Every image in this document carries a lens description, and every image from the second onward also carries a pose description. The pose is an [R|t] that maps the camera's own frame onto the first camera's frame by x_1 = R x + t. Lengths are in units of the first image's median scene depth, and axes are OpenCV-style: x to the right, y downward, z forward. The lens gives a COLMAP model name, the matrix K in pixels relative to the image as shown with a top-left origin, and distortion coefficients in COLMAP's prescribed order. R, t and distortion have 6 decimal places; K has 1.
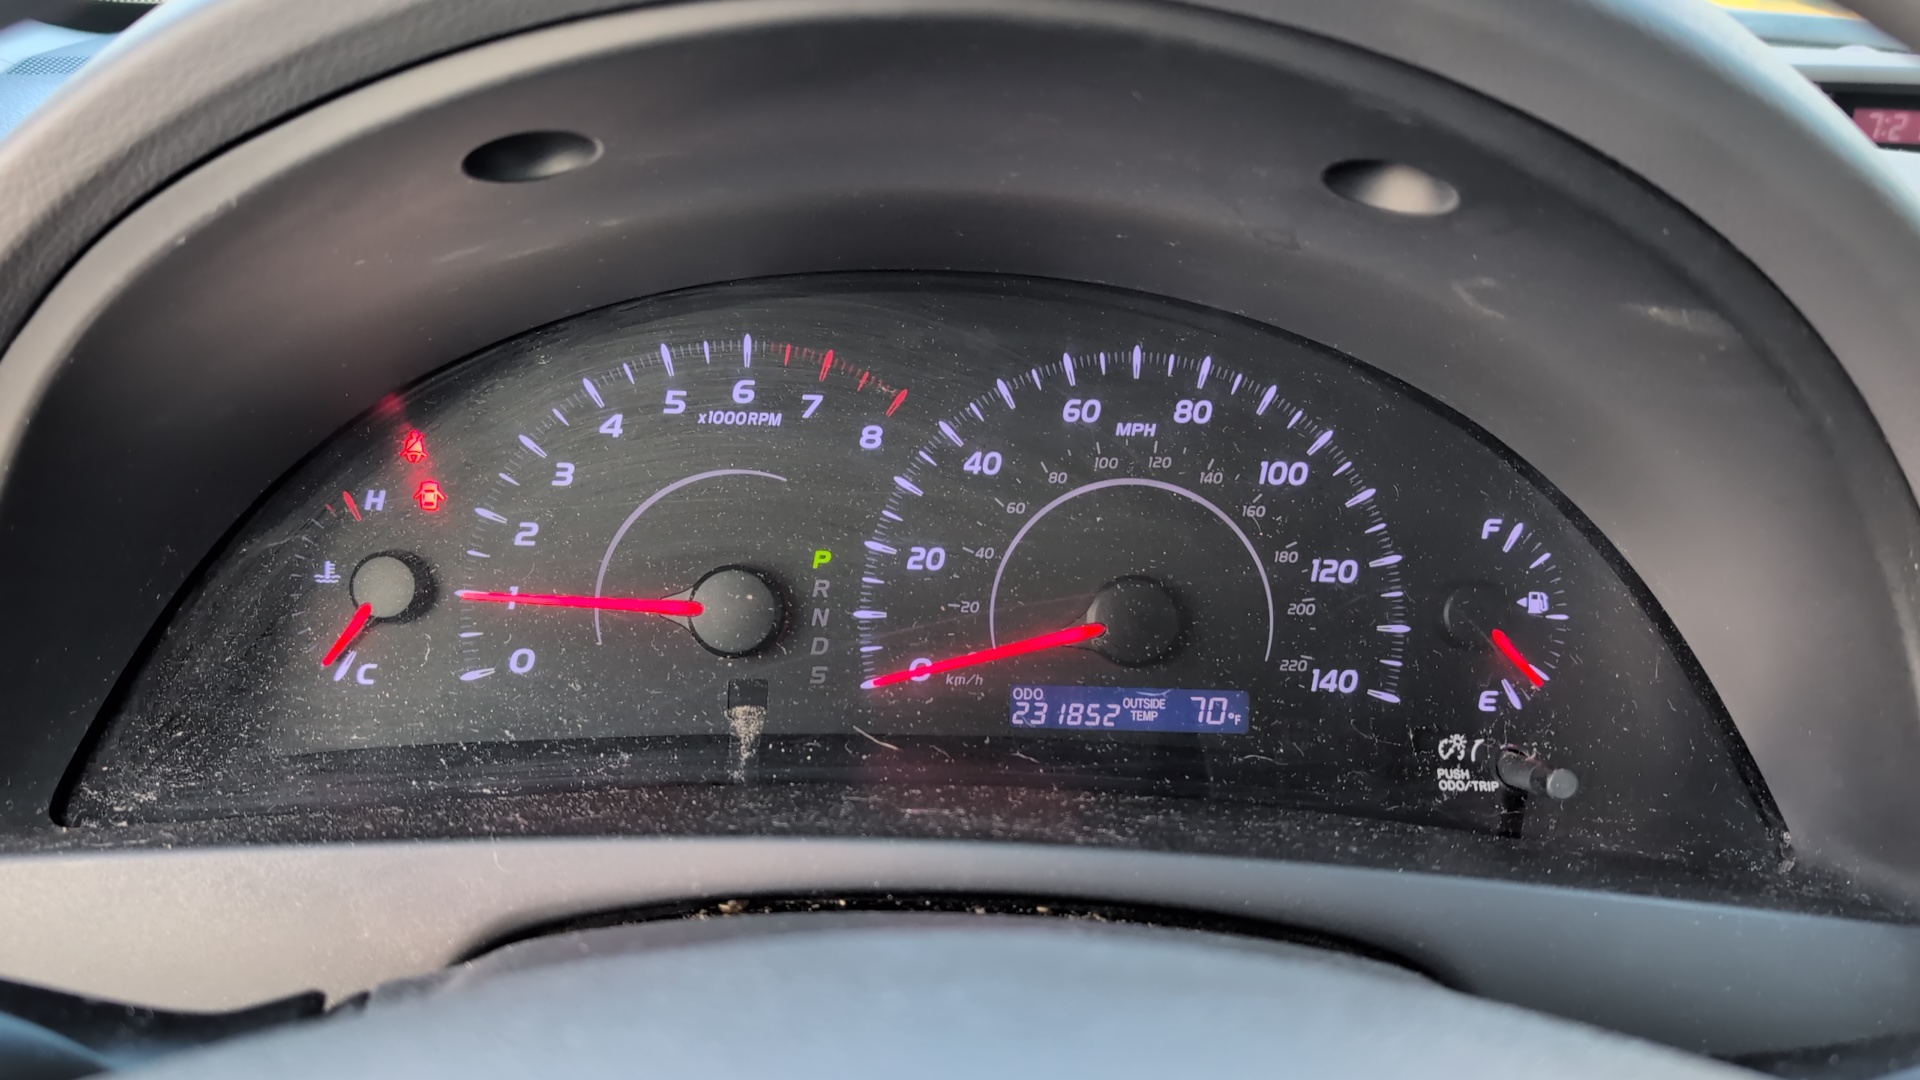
lens RADIAL K [[1629.8, 0, 954.9], [0, 1629.8, 534.9], [0, 0, 1]] dist [0.056711, -0.042728]
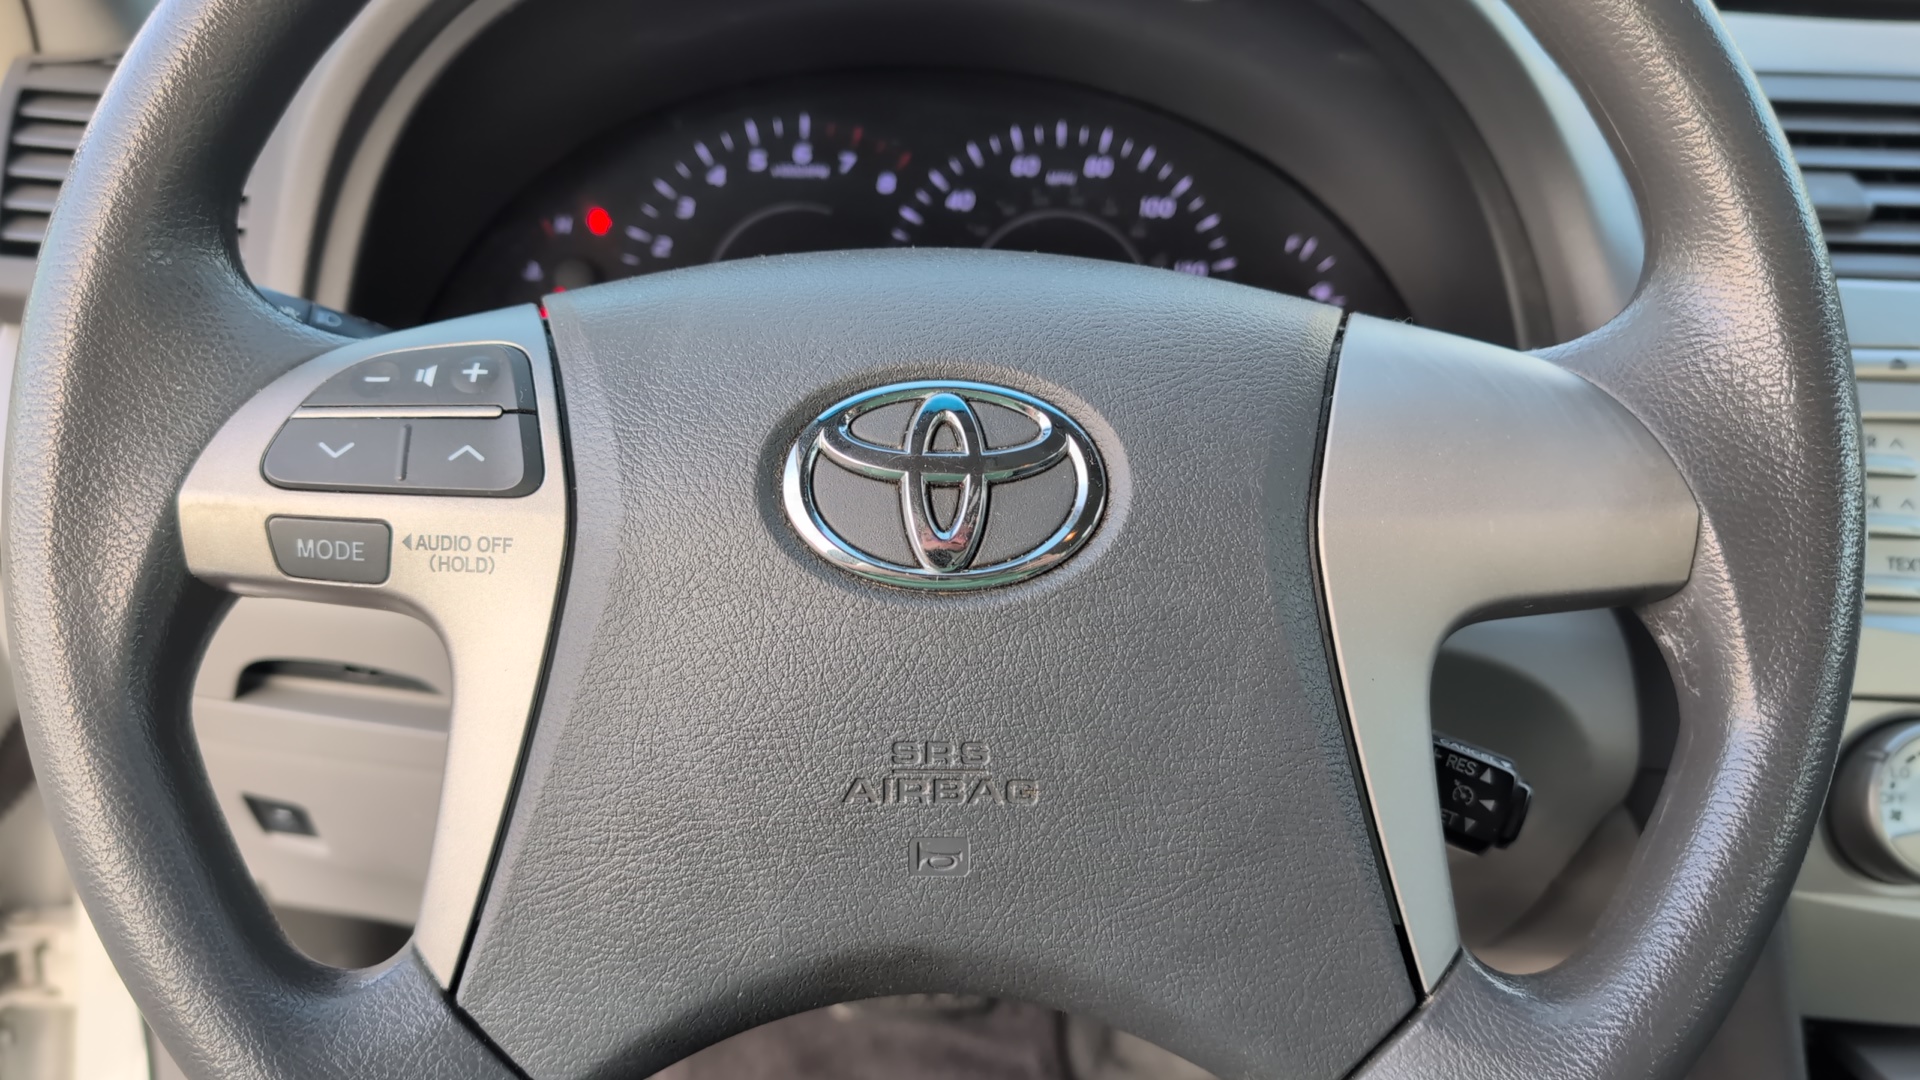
lens RADIAL K [[1629.8, 0, 964.4], [0, 1629.8, 557.7], [0, 0, 1]] dist [0.056711, -0.042728]
pose [[0.999898, -0.006985, 0.012487, -0.000366], [0.006653, 0.999627, 0.026477, 0.248898], [-0.012667, -0.026391, 0.999571, -0.534571]]
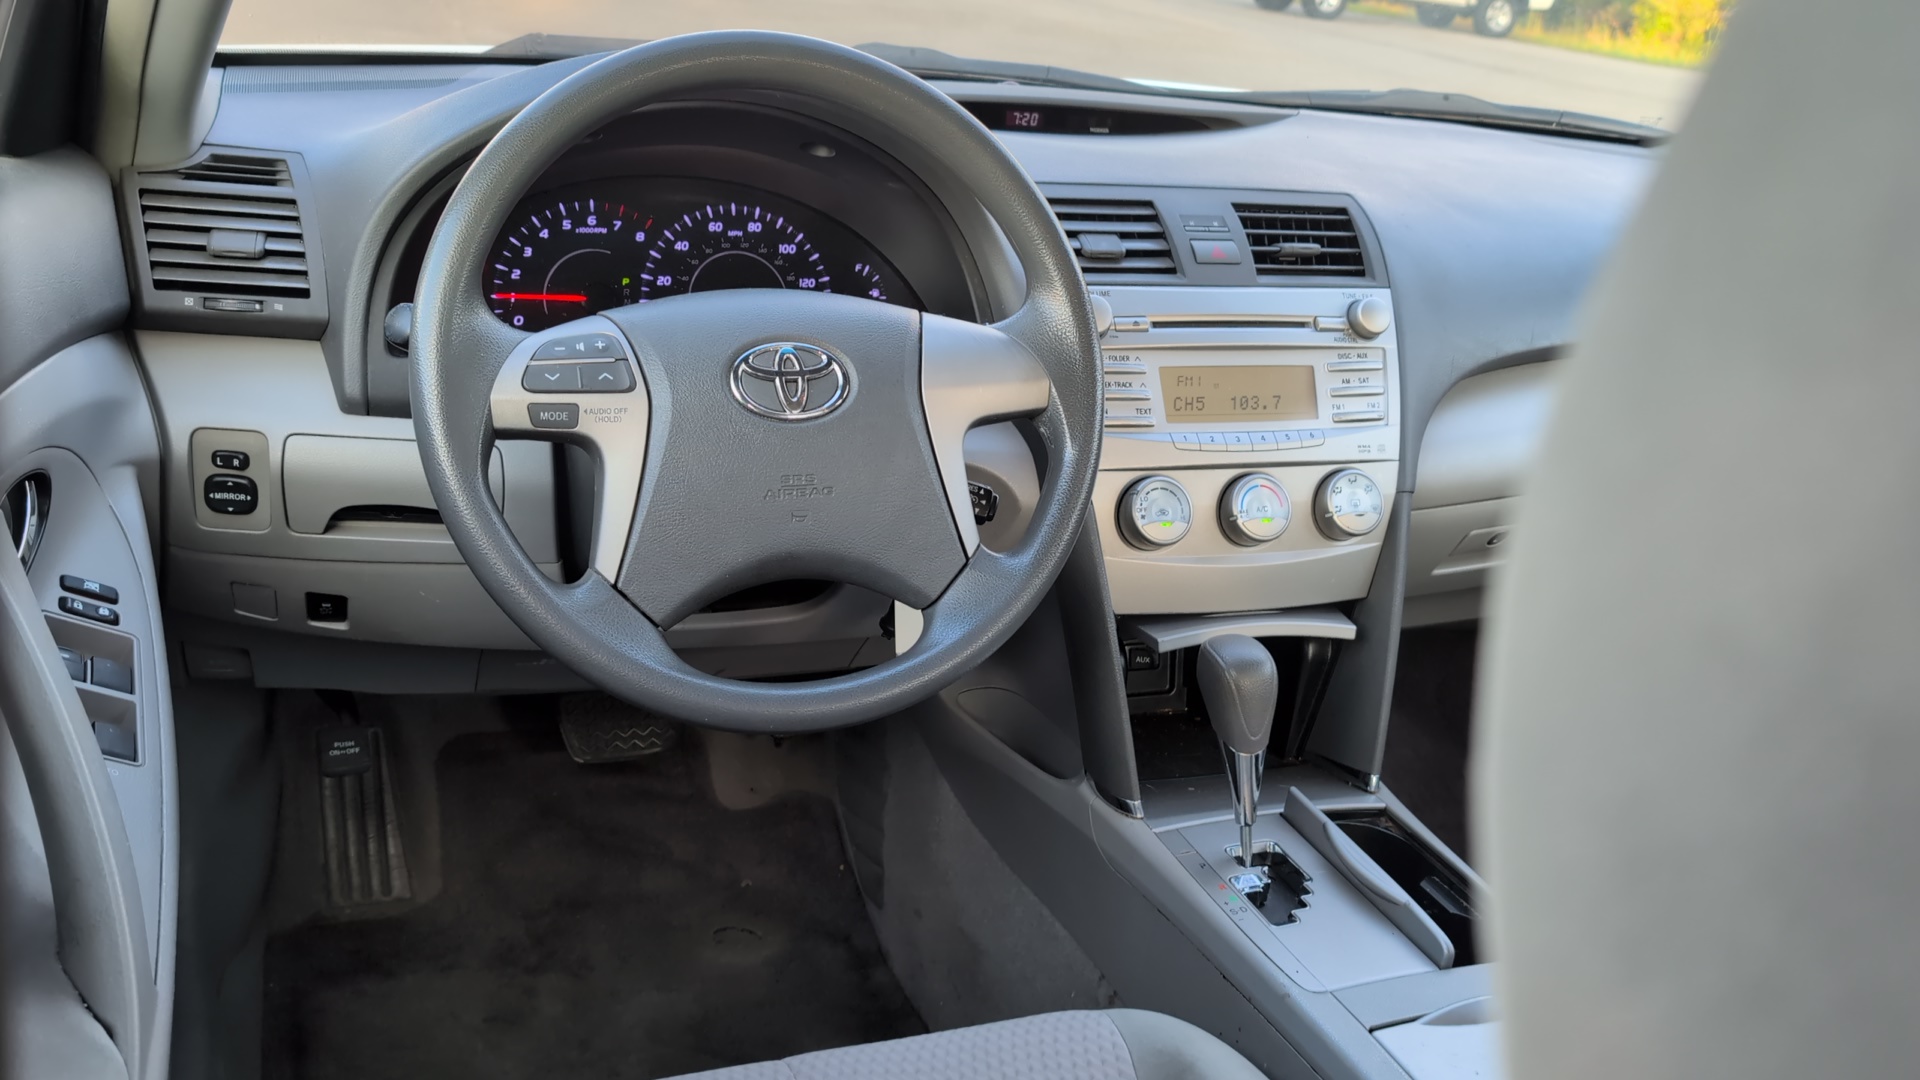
lens RADIAL K [[1629.8, 0, 961.8], [0, 1629.8, 543.1], [0, 0, 1]] dist [0.056711, -0.042728]
pose [[0.939310, -0.075665, 0.334620, -0.504214], [0.062003, 0.996755, 0.051339, 0.346305], [-0.337419, -0.027476, 0.940954, -1.792570]]
